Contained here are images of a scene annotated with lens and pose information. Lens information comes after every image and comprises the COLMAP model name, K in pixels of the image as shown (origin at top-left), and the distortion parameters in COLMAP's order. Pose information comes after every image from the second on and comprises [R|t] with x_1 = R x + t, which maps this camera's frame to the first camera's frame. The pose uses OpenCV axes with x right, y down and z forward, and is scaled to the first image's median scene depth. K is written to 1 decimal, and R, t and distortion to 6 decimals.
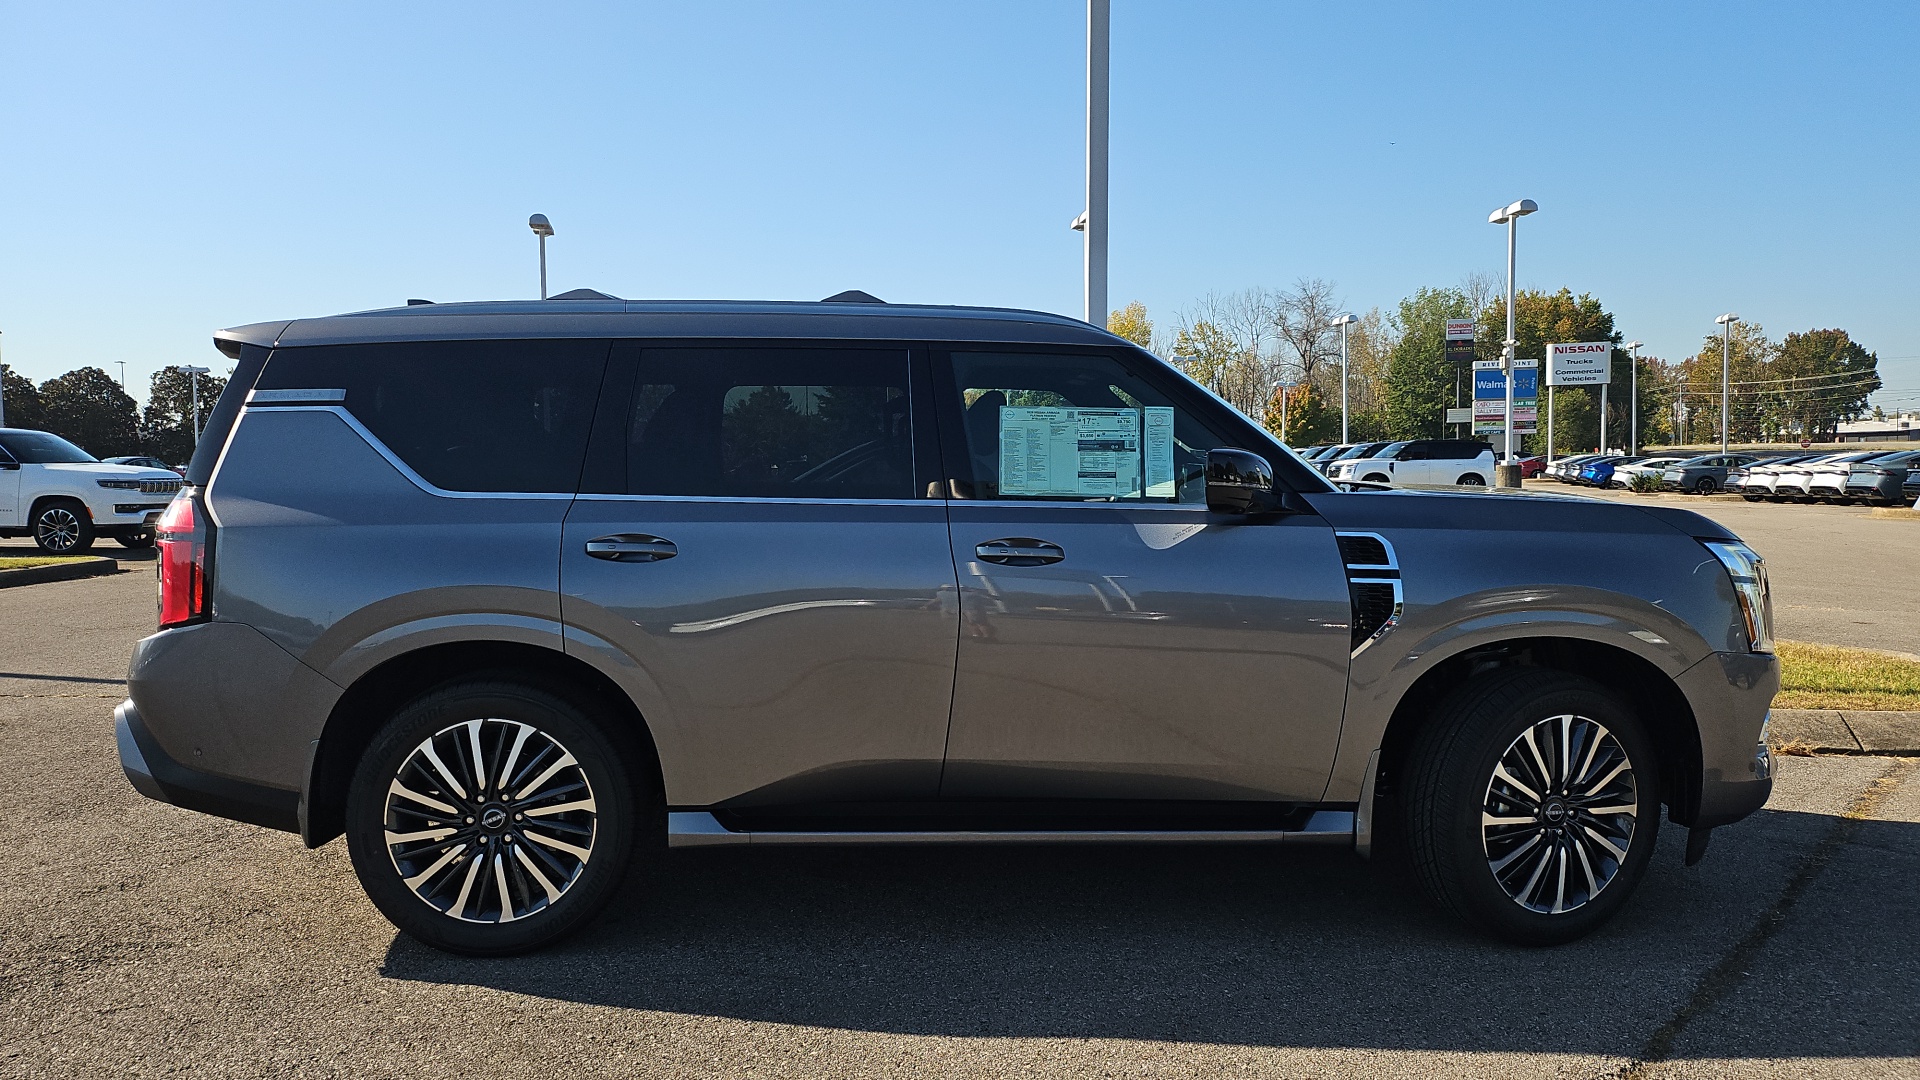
lens RADIAL K [[1410.3, 0, 960.0], [0, 1410.3, 540.0], [0, 0, 1]] dist [0.064932, -0.080155]
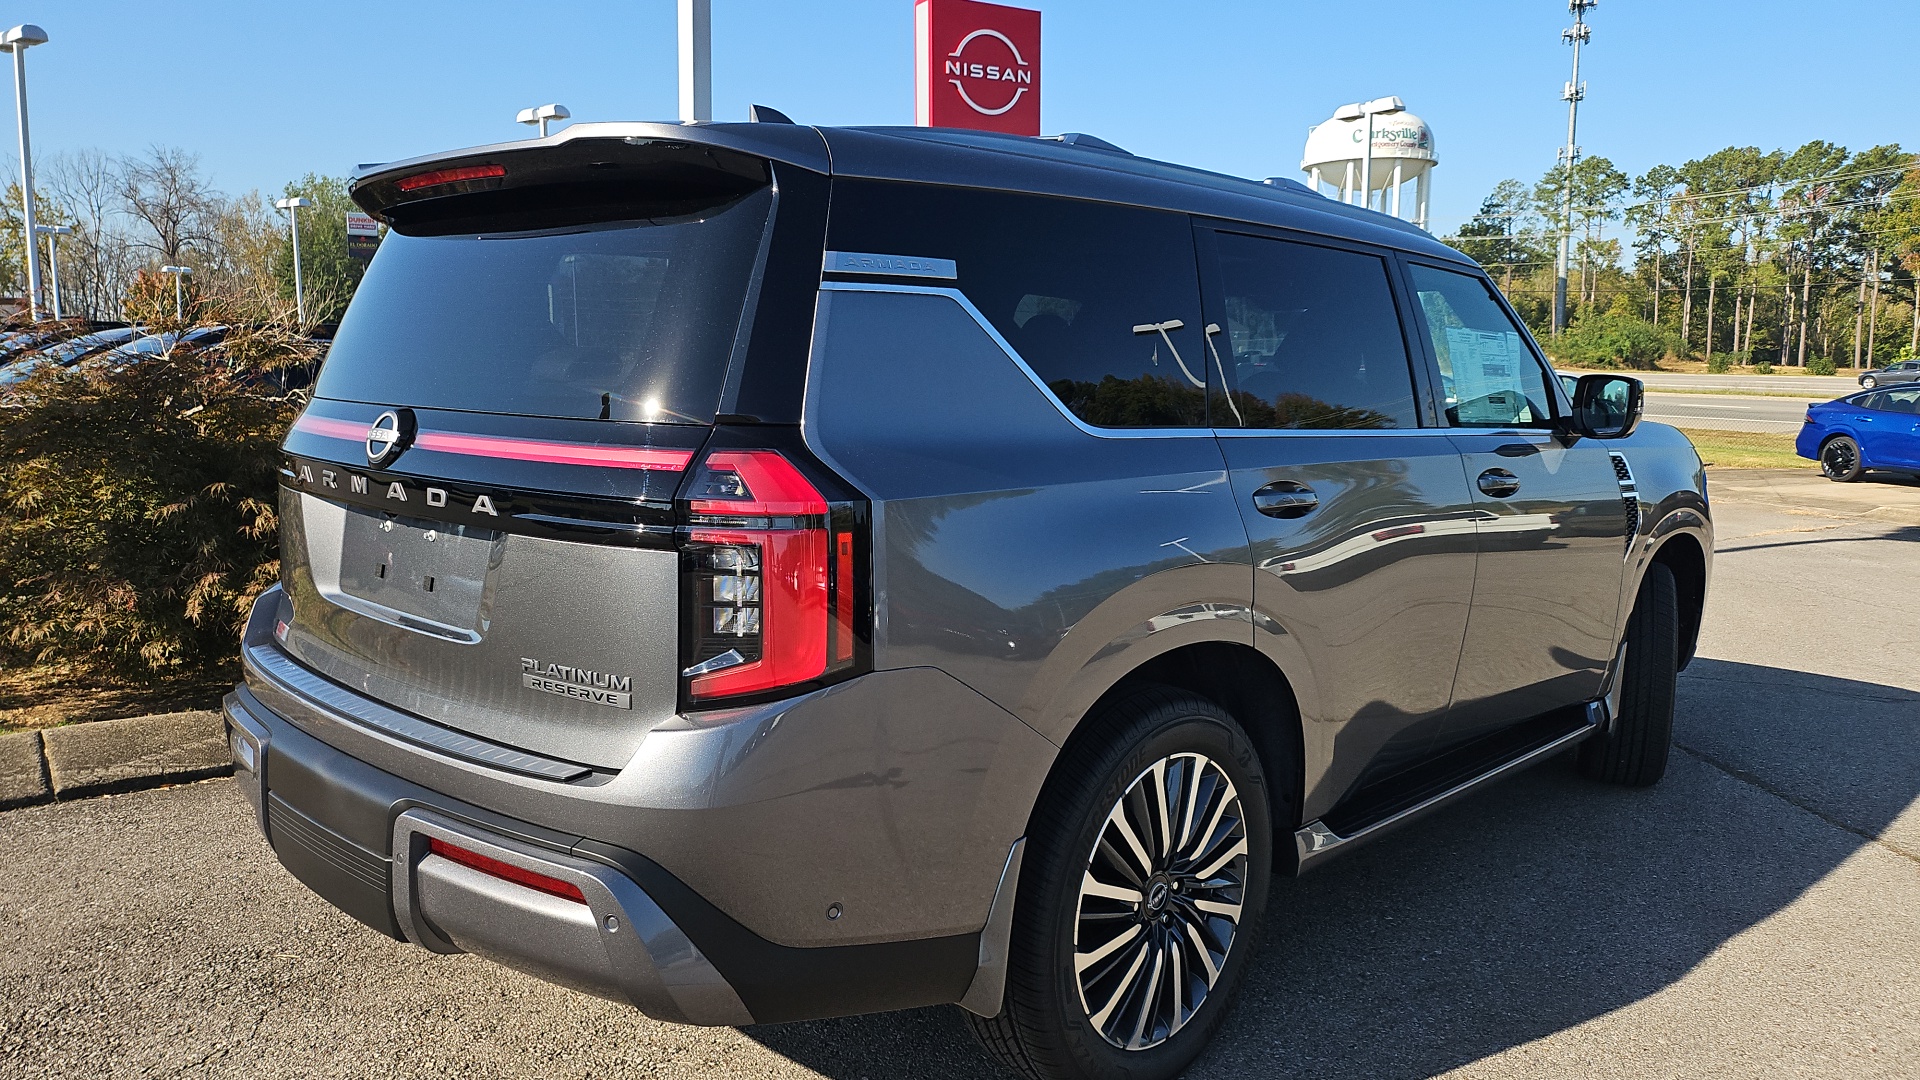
lens RADIAL K [[1410.3, 0, 960.0], [0, 1410.3, 540.0], [0, 0, 1]] dist [0.064932, -0.080155]
pose [[0.682707, -0.071915, 0.727145, -0.896509], [0.022288, 0.996731, 0.077651, -0.035587], [-0.730353, -0.036806, 0.682078, 0.604488]]
